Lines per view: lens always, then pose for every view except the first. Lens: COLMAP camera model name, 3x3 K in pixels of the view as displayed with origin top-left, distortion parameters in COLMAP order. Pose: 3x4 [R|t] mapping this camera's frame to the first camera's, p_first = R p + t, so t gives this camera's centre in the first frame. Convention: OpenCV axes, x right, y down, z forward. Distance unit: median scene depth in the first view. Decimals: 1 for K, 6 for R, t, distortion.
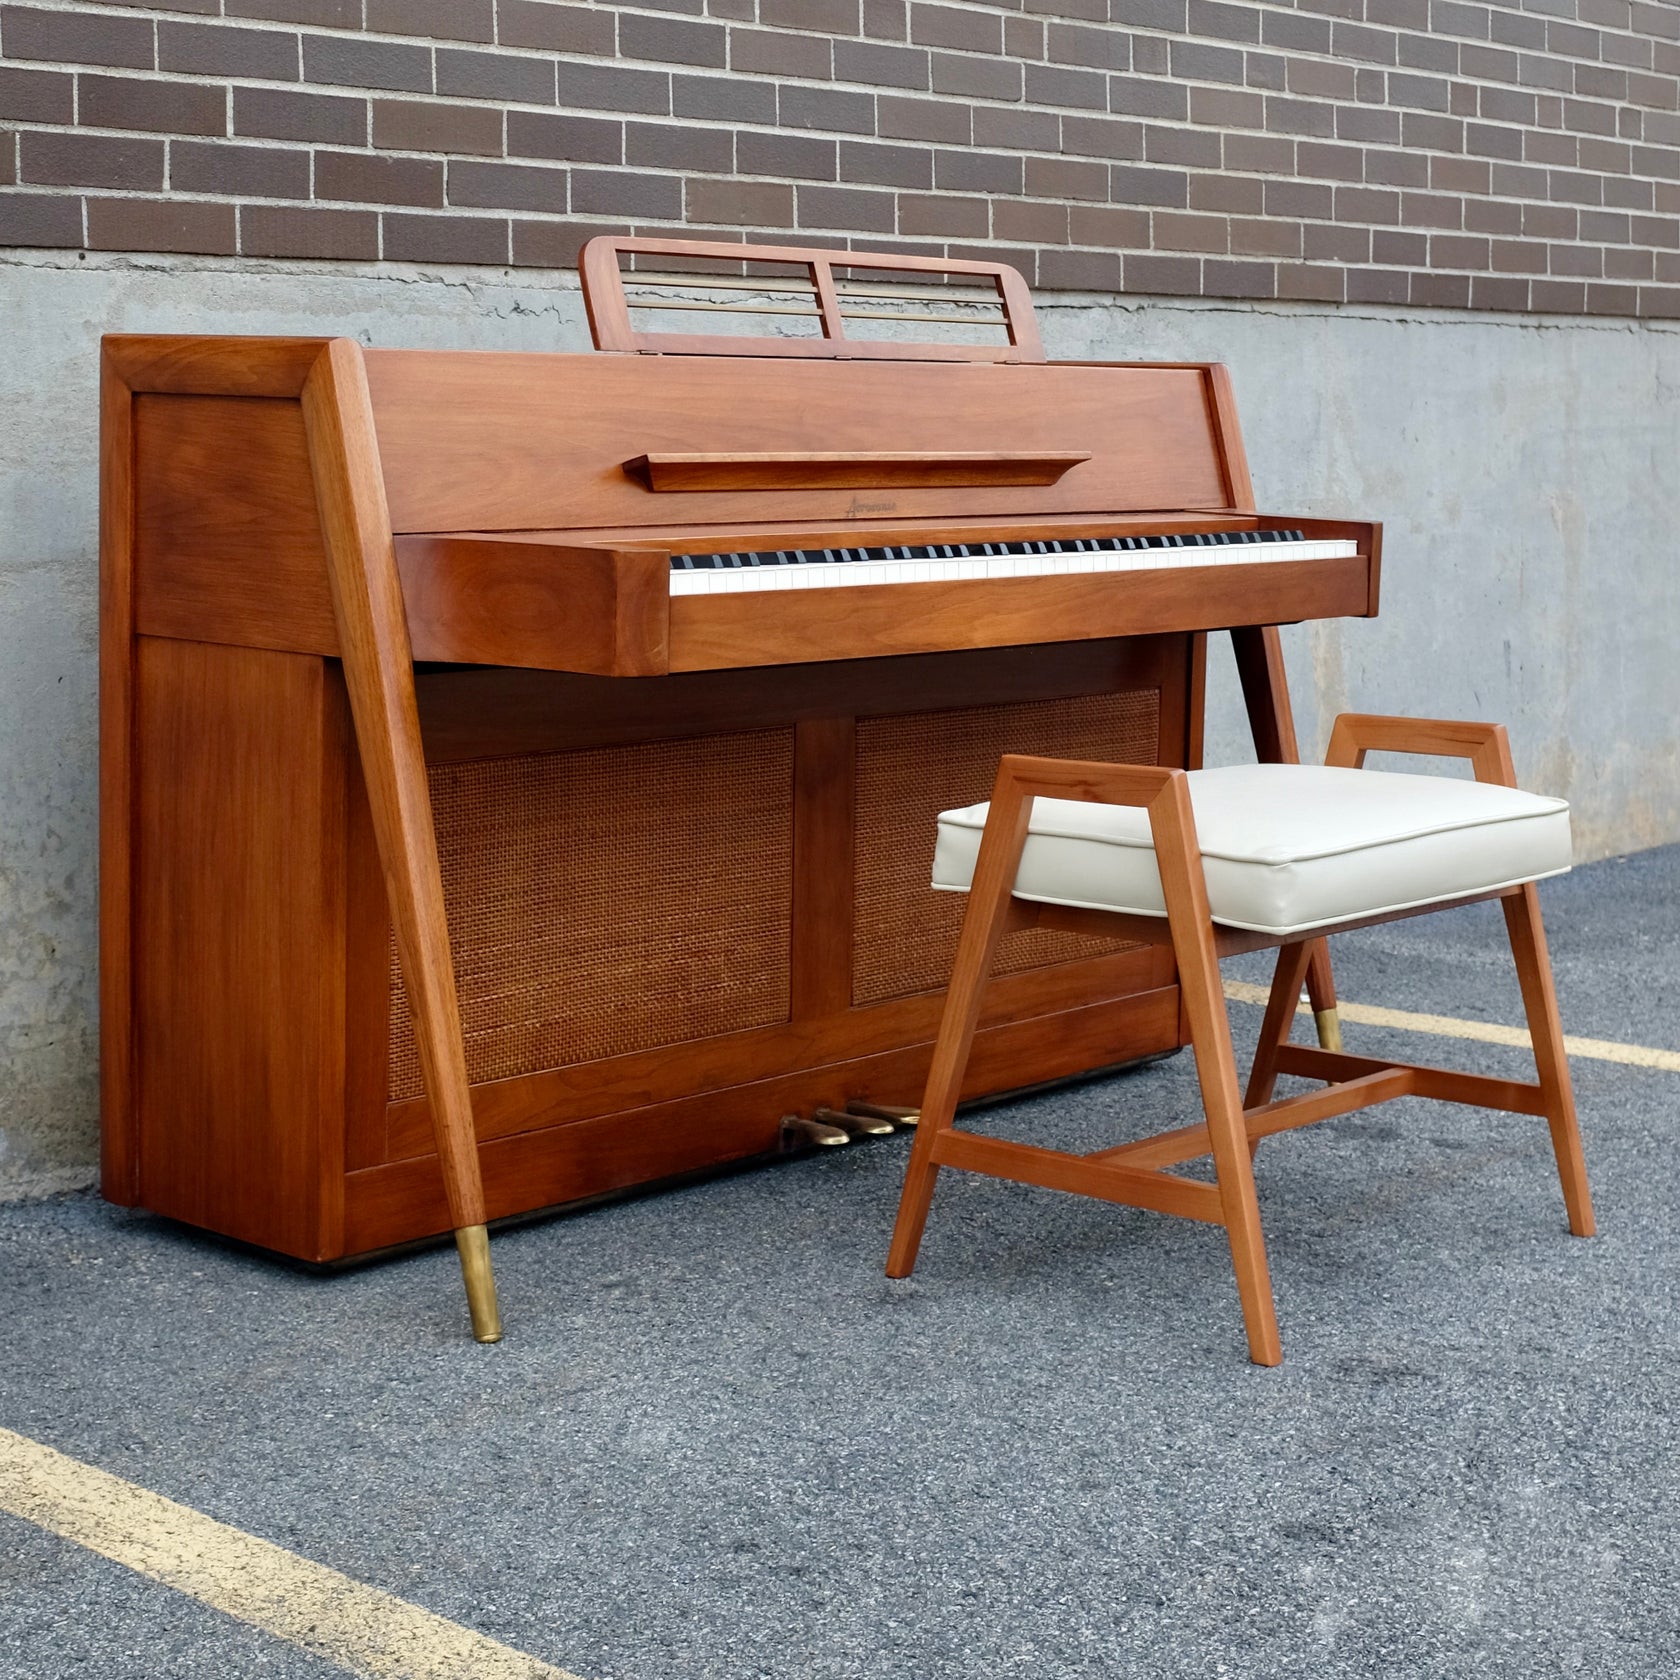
lens RADIAL K [[3184.3, 0, 844.2], [0, 3184.3, 756.1], [0, 0, 1]] dist [-0.087464, -0.001026]
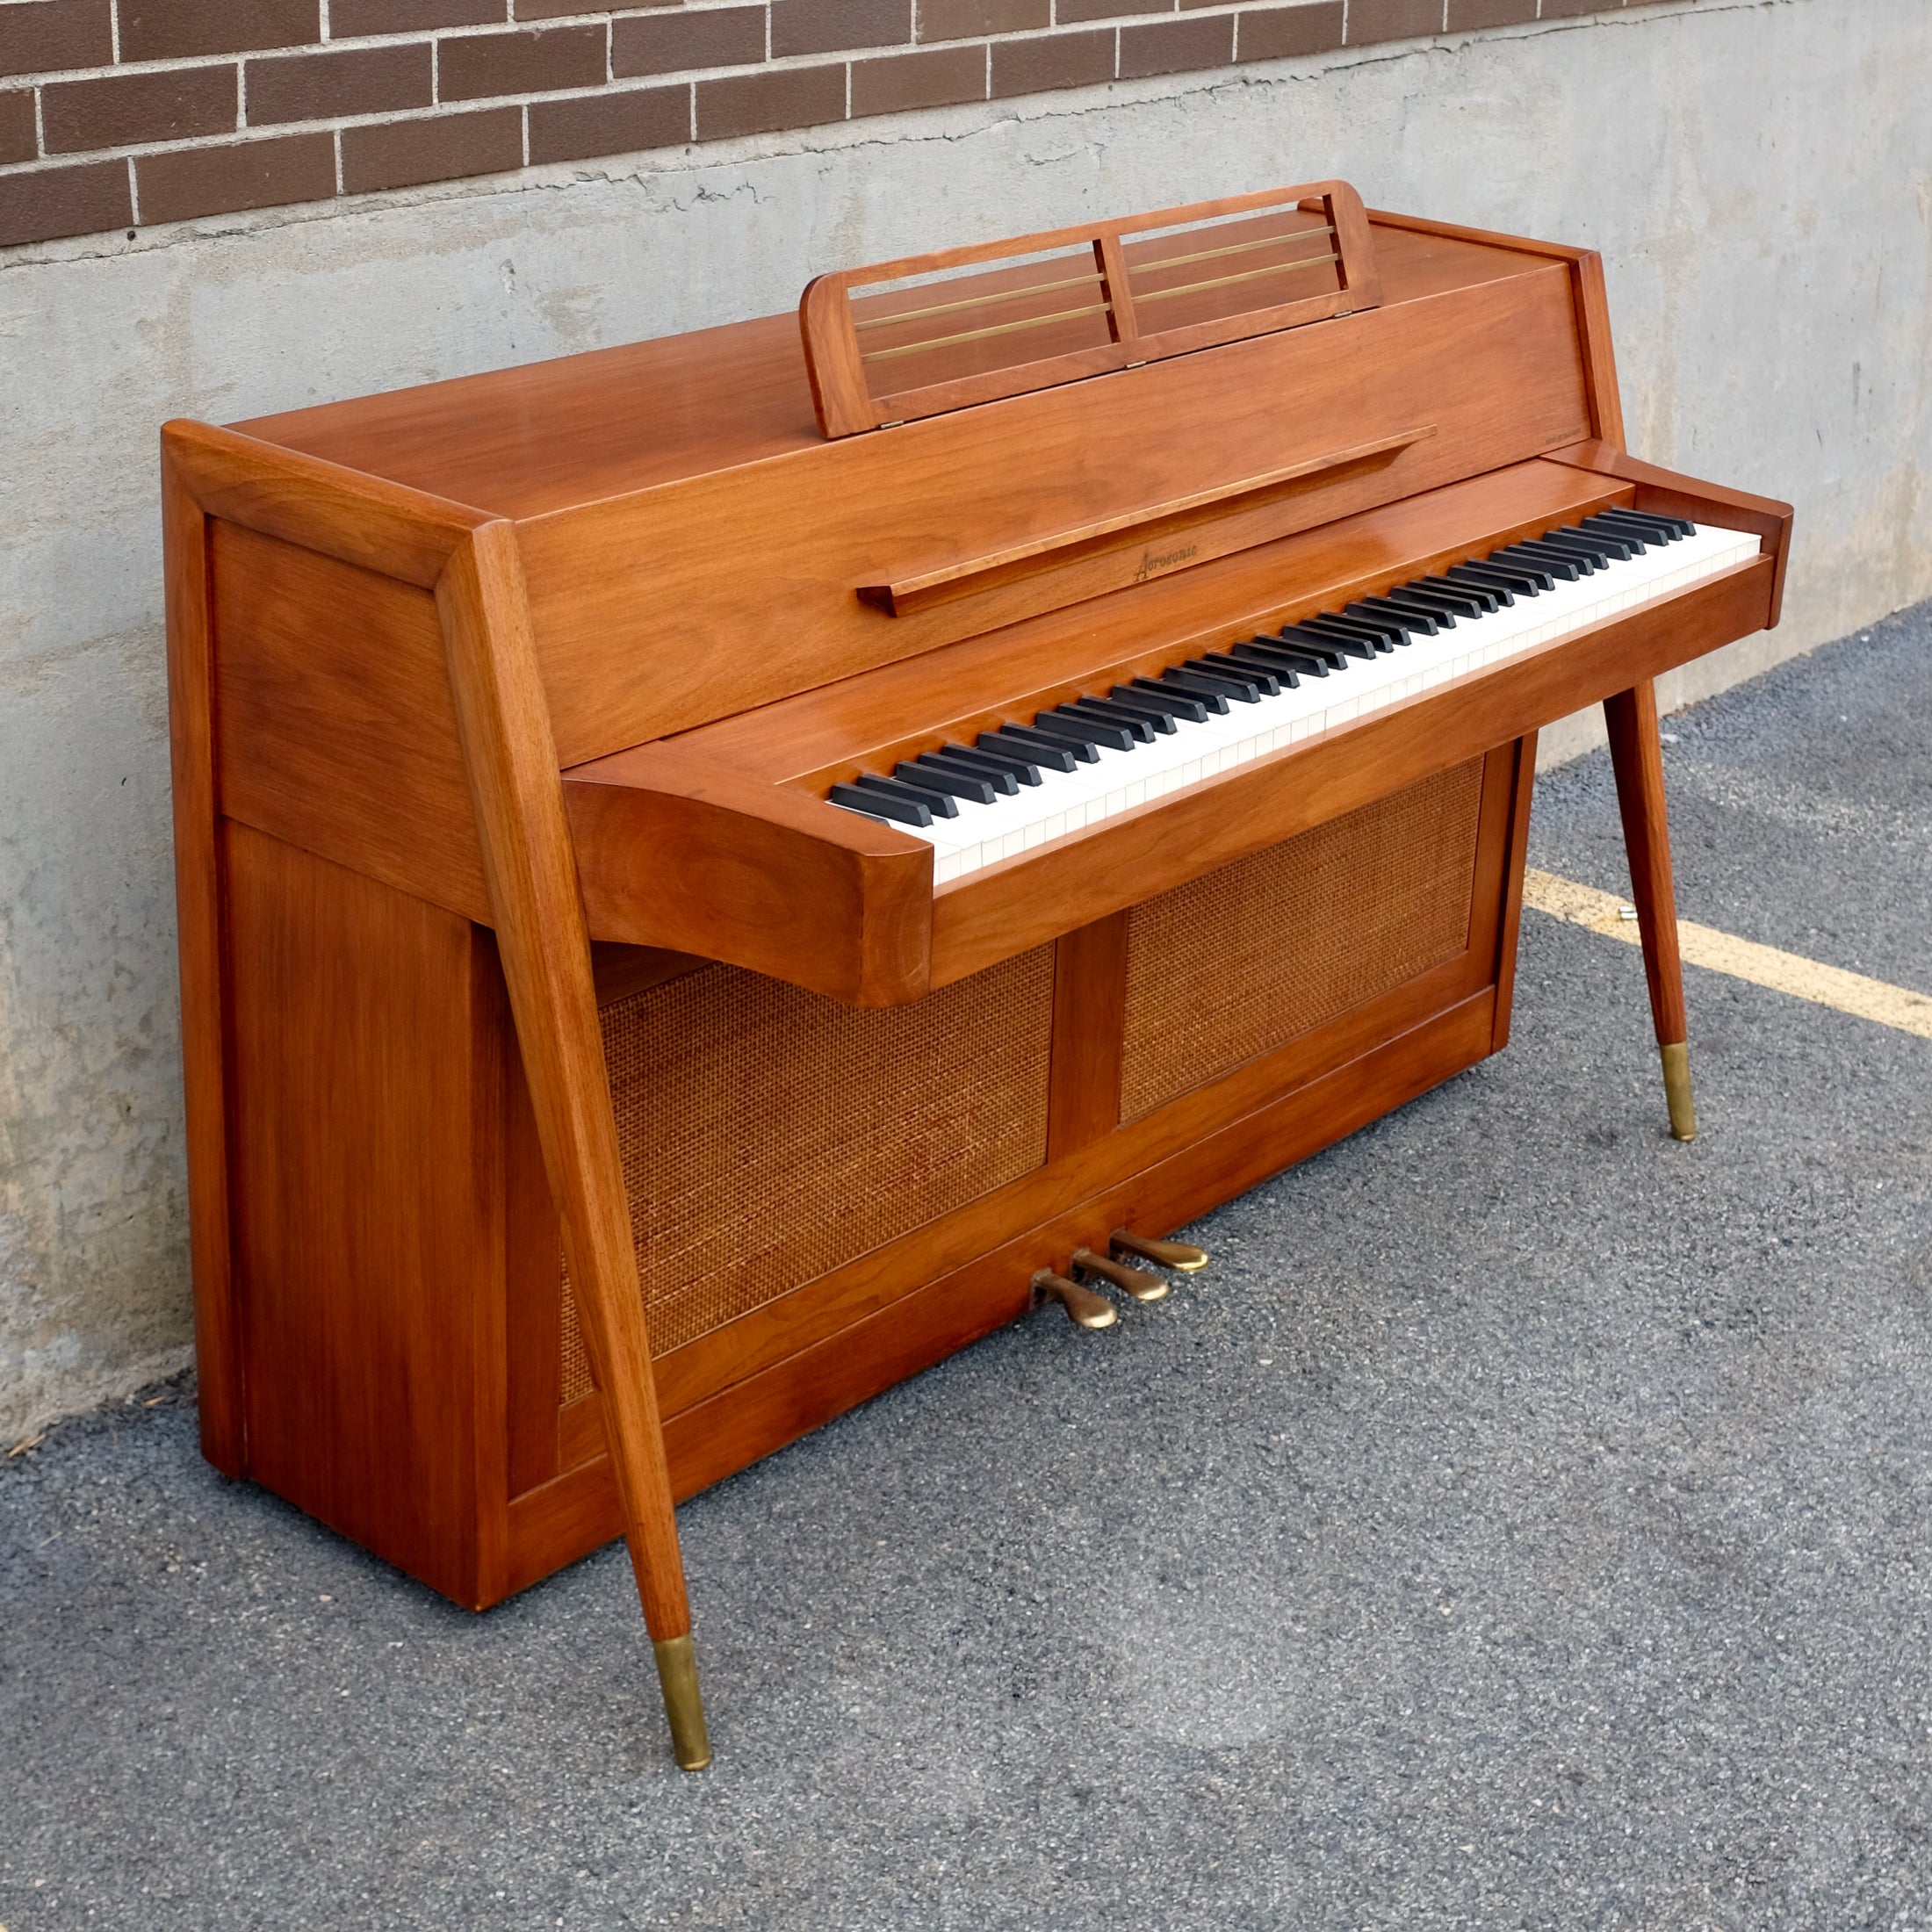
lens RADIAL K [[3399.6, 0, 1132.6], [0, 3399.6, 724.9], [0, 0, 1]] dist [-0.099754, 0.089751]
pose [[0.998823, 0.017999, 0.045049, -0.037434], [-0.027451, 0.975348, 0.218959, -0.225709], [-0.039998, -0.219938, 0.974693, 0.185158]]
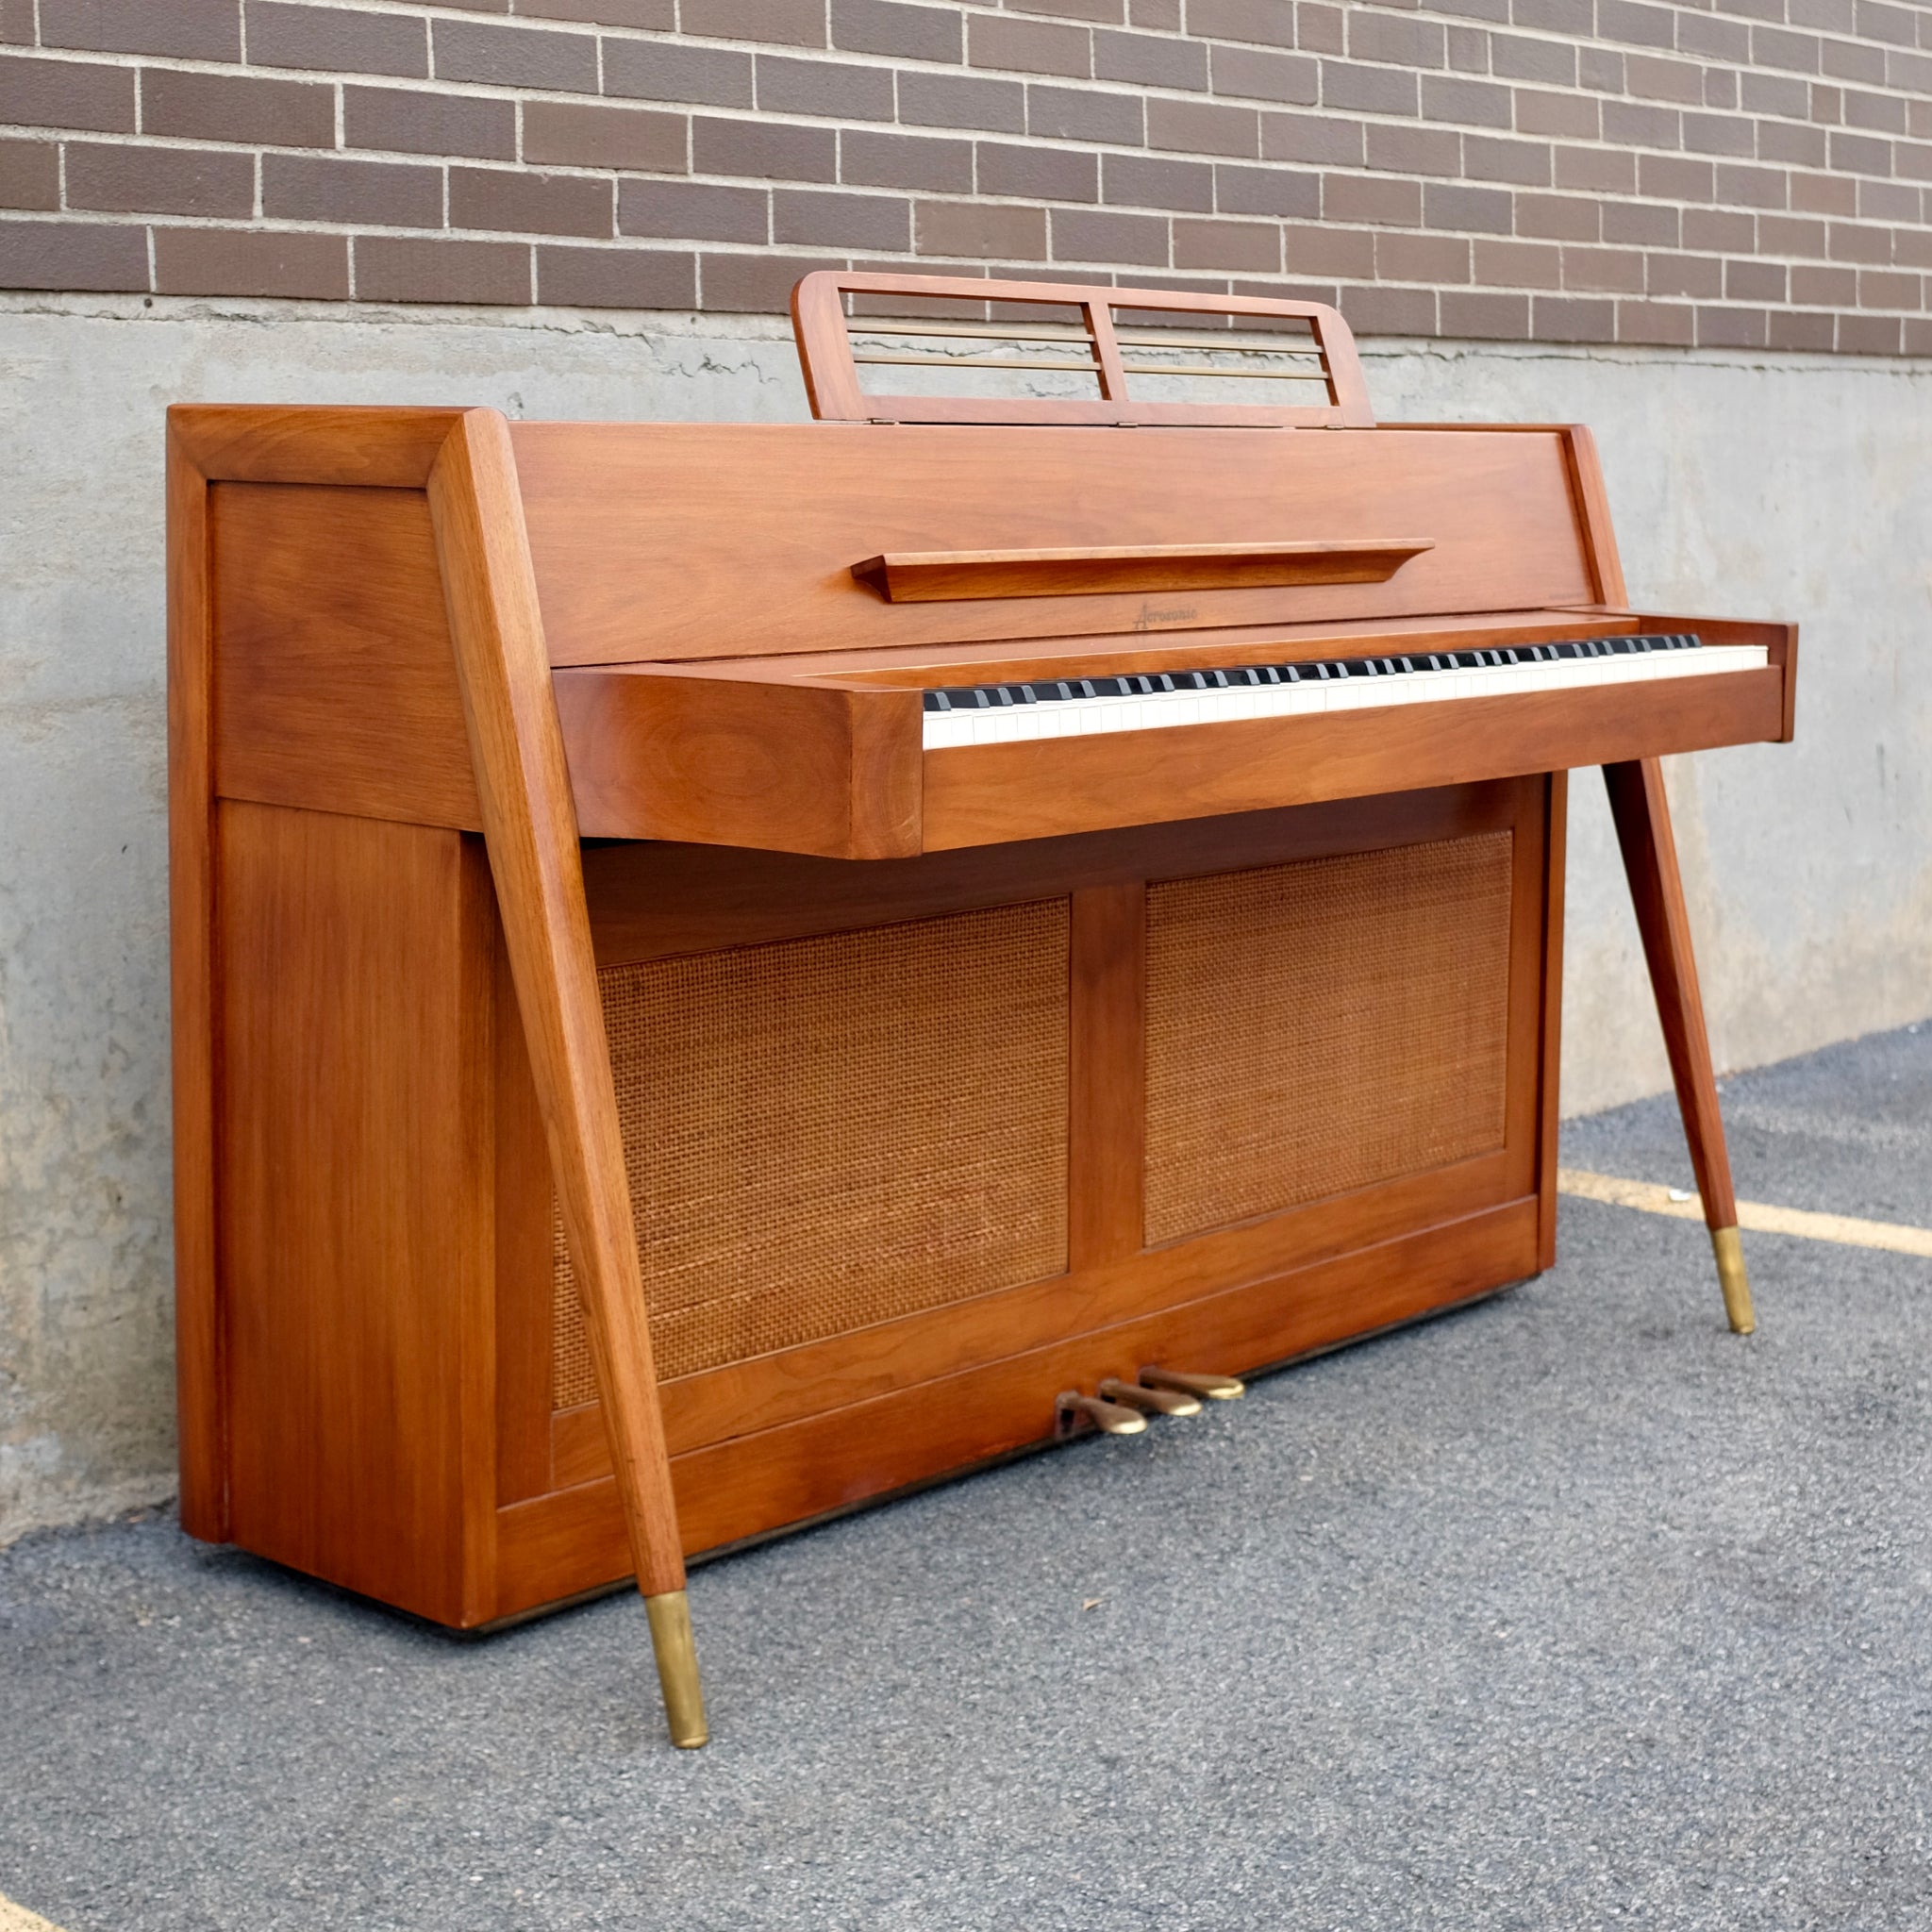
lens RADIAL K [[3417.7, 0, 1101.9], [0, 3417.7, 785.6], [0, 0, 1]] dist [-0.095480, 0.073485]
pose [[0.999809, -0.010803, 0.016294, -0.021878], [0.011033, 0.999840, -0.014101, -0.025315], [-0.016139, 0.014278, 0.999768, 0.166293]]
